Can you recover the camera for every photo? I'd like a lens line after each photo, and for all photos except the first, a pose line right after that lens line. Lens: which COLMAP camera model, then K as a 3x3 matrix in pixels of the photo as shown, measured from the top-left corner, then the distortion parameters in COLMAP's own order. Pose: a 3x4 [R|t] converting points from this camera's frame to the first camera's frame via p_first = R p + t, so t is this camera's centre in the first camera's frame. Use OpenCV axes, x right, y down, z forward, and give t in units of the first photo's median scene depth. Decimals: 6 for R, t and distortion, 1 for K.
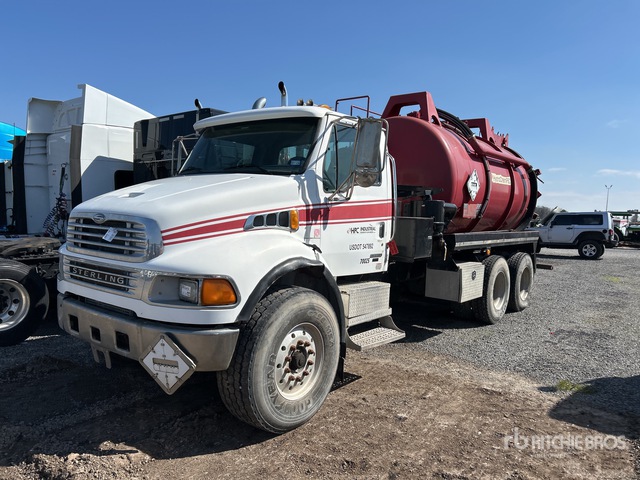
lens RADIAL K [[499.9, 0, 322.6], [0, 499.9, 243.3], [0, 0, 1]] dist [0.003398, -0.001350]
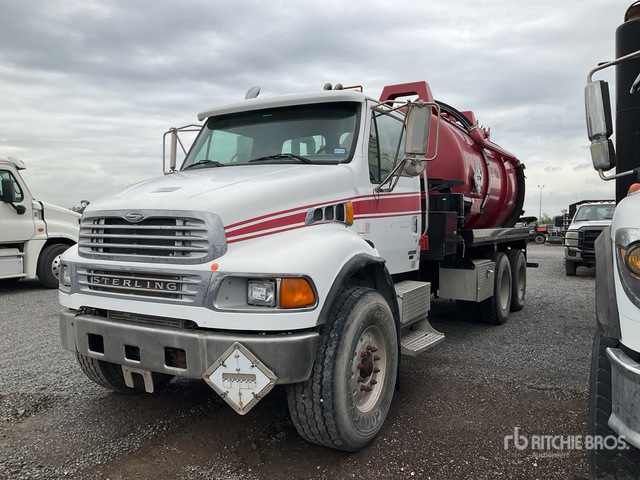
lens RADIAL K [[540.9, 0, 318.6], [0, 540.9, 242.9], [0, 0, 1]] dist [0.062751, 0.003707]
pose [[0.988856, -0.031907, 0.145419, -0.268534], [0.034969, 0.999216, -0.018552, 0.024391], [-0.144713, 0.023430, 0.989196, 0.037840]]
